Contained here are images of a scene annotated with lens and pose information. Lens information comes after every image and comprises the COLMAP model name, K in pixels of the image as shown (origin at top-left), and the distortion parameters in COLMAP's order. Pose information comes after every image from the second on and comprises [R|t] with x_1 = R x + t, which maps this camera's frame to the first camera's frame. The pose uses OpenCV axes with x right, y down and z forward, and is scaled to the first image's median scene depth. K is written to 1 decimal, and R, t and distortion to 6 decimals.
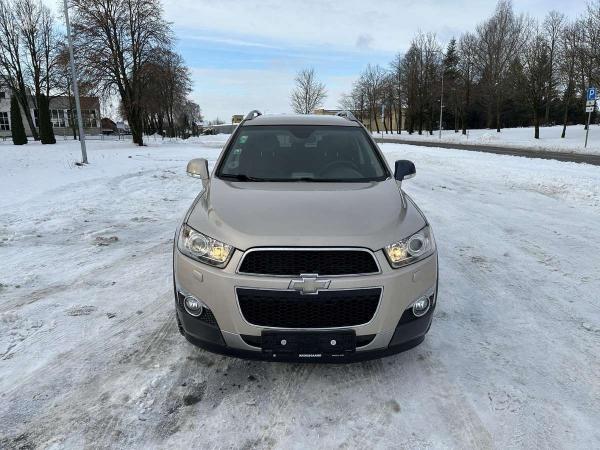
lens RADIAL K [[451.3, 0, 300.0], [0, 451.3, 225.0], [0, 0, 1]] dist [0.049814, -0.057287]
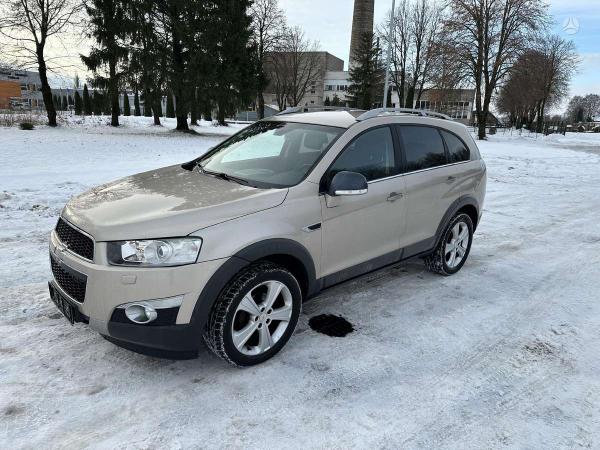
lens RADIAL K [[451.3, 0, 300.0], [0, 451.3, 225.0], [0, 0, 1]] dist [0.049814, -0.057287]
pose [[0.634050, 0.214884, -0.742836, 0.153964], [-0.201513, 0.973339, 0.109560, -0.023887], [0.746574, 0.080225, 0.660447, 0.078924]]
